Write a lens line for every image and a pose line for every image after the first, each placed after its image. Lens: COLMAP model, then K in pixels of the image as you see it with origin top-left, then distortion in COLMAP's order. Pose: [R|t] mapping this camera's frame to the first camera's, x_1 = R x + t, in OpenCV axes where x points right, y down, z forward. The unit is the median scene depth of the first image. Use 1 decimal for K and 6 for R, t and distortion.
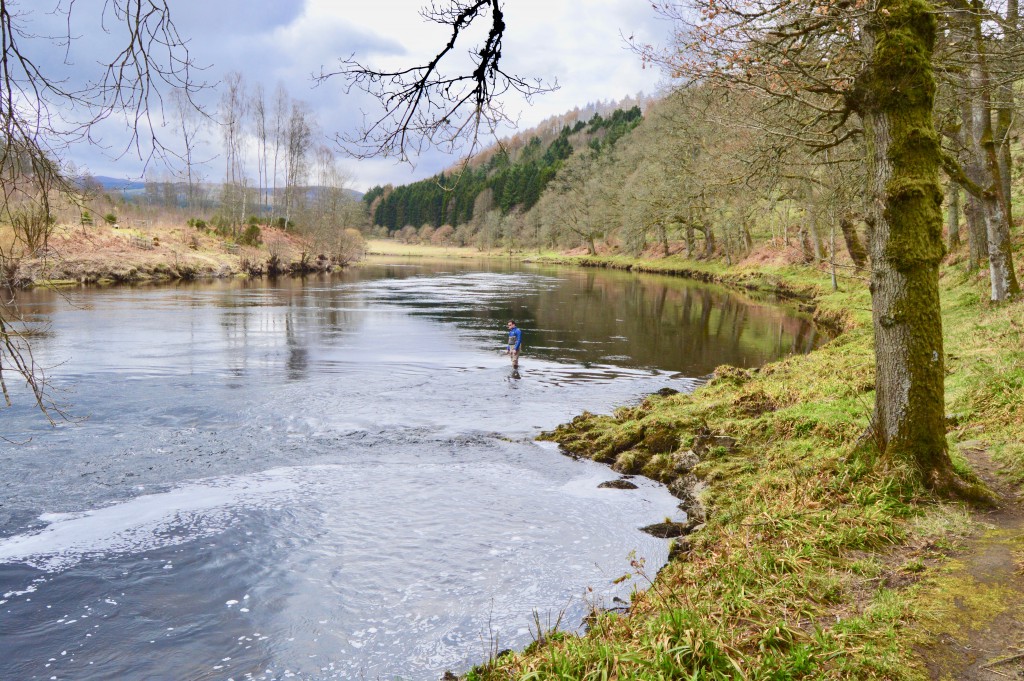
lens RADIAL K [[1513.7, 0, 511.3], [0, 1513.7, 338.7], [0, 0, 1]] dist [-0.057822, 0.000000]
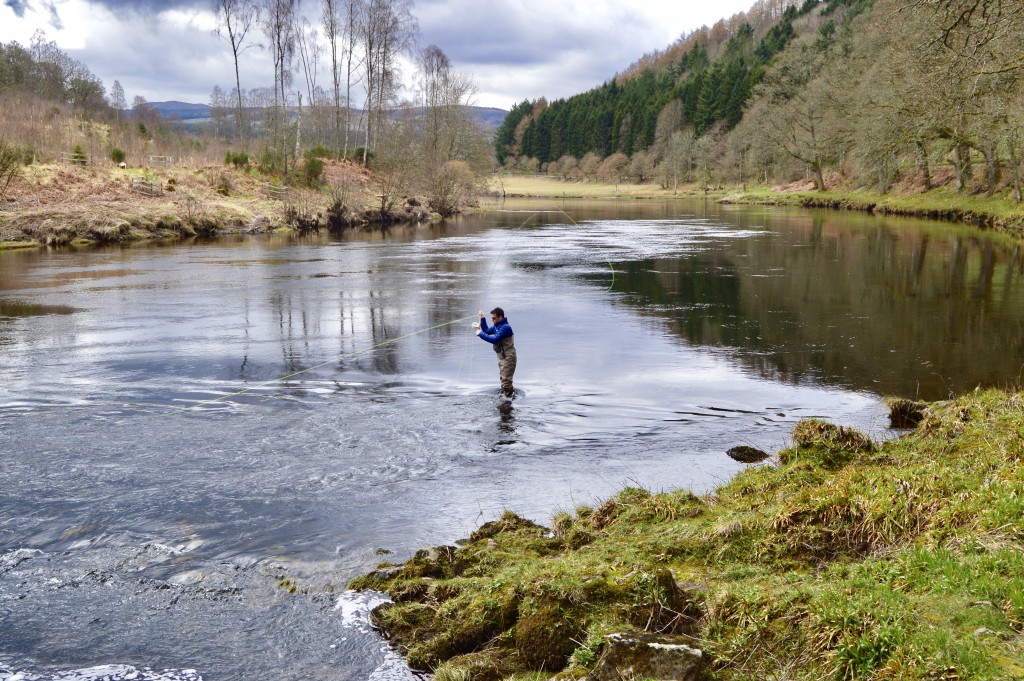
lens RADIAL K [[1513.7, 0, 512.3], [0, 1513.7, 342.0], [0, 0, 1]] dist [-0.057822, 0.000000]
pose [[0.965234, 0.002763, -0.261372, 0.100678], [0.007208, 0.999282, 0.037184, -0.013603], [0.261288, -0.037775, 0.964522, 0.311288]]
